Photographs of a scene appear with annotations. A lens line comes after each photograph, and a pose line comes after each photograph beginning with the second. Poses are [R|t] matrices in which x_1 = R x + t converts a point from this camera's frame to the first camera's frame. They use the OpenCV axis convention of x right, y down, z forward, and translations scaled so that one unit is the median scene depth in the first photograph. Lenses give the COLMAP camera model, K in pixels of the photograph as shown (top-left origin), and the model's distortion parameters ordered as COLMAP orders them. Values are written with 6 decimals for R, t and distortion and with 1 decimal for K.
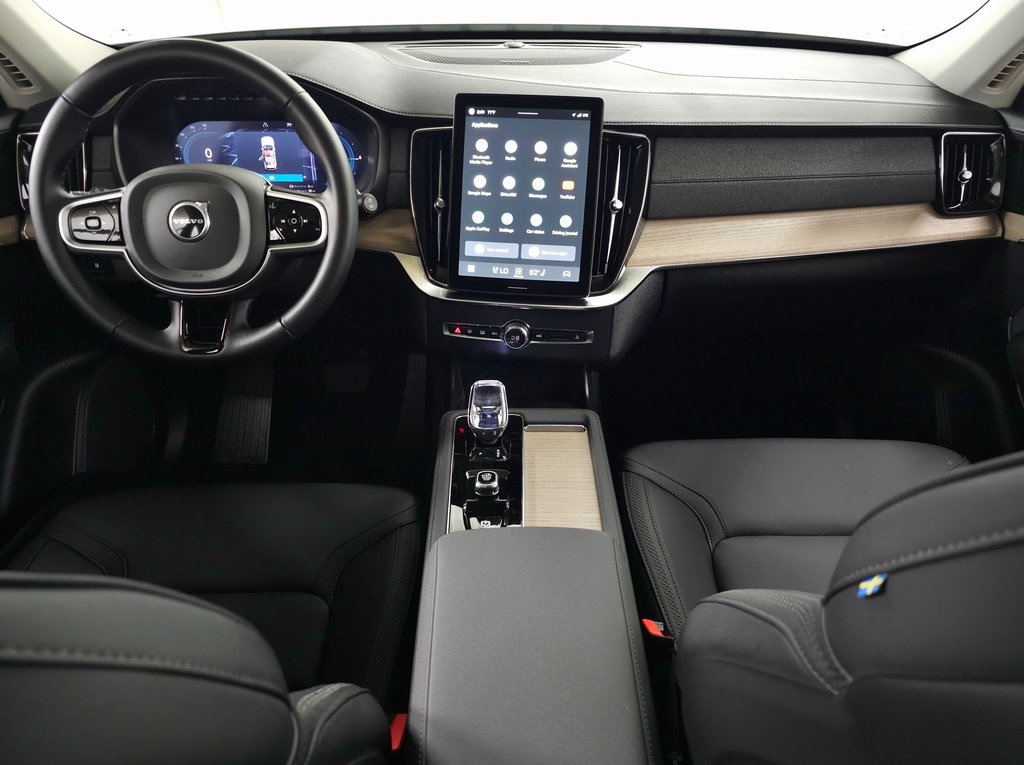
lens RADIAL K [[677.9, 0, 512.6], [0, 677.9, 387.8], [0, 0, 1]] dist [0.038335, -0.042258]
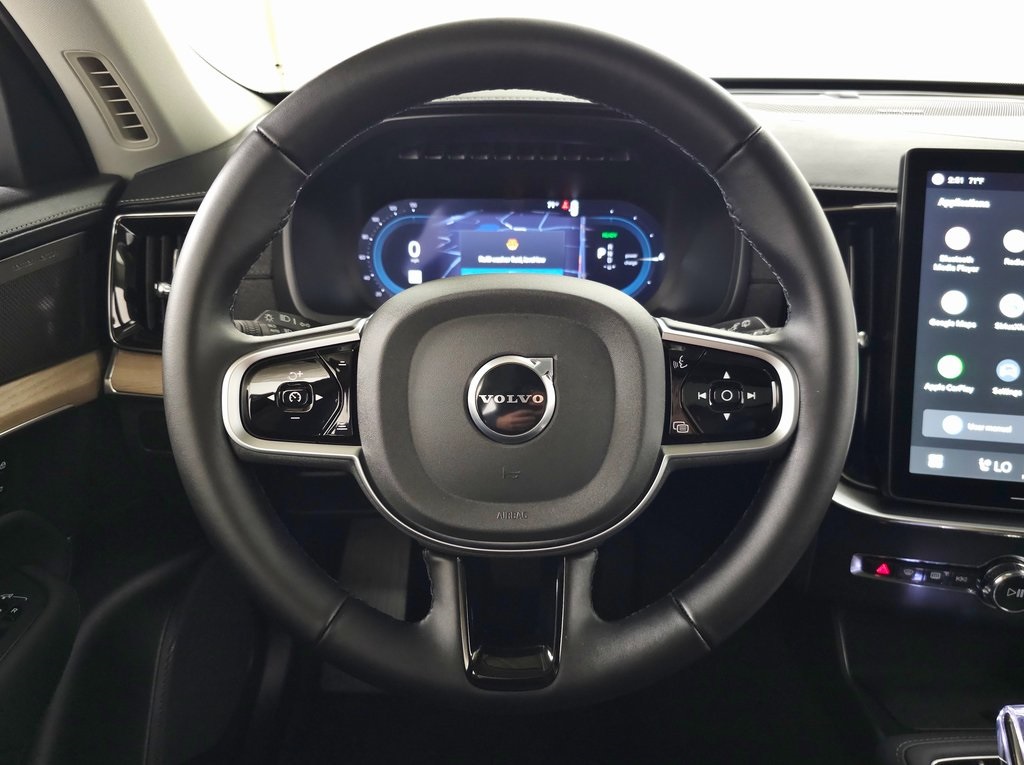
lens RADIAL K [[705.7, 0, 512.0], [0, 705.7, 382.5], [0, 0, 1]] dist [-0.000427, -0.002769]
pose [[0.999608, 0.011646, -0.025479, -0.385262], [-0.015142, 0.989807, -0.141609, -0.156702], [0.023570, 0.141939, 0.989595, 0.449880]]
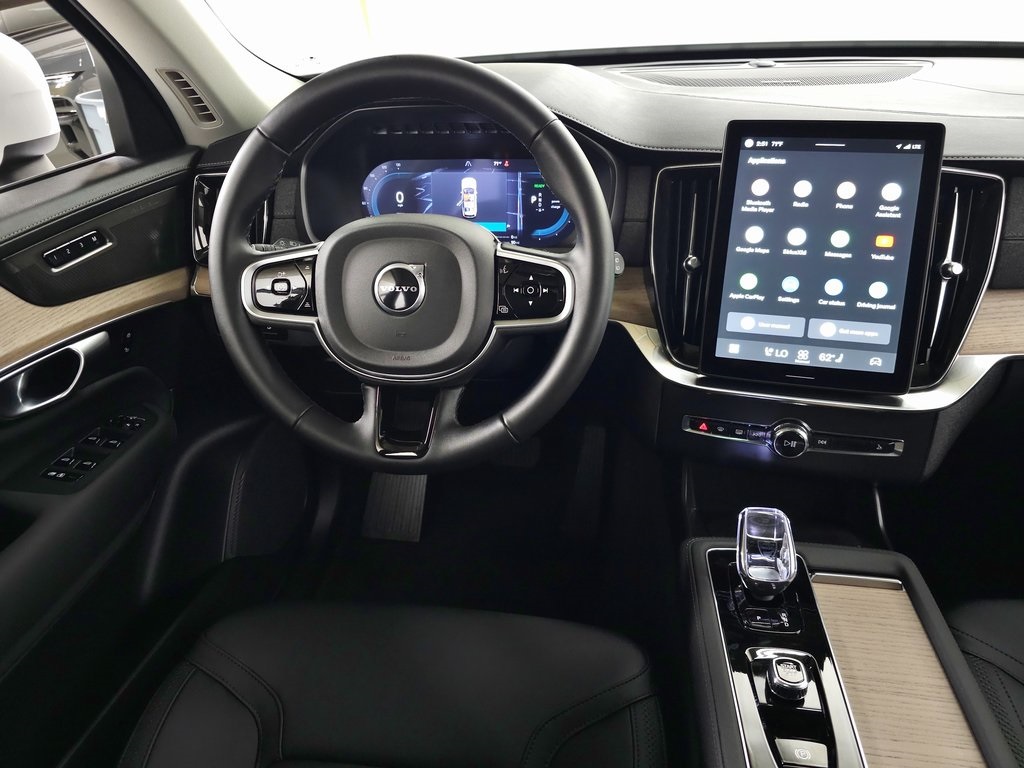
lens RADIAL K [[679.8, 0, 508.7], [0, 679.8, 383.5], [0, 0, 1]] dist [0.063018, -0.099632]
pose [[0.986144, 0.045482, -0.159536, -0.187849], [-0.054199, 0.997241, -0.050721, -0.087487], [0.156789, 0.058665, 0.985888, 0.225341]]
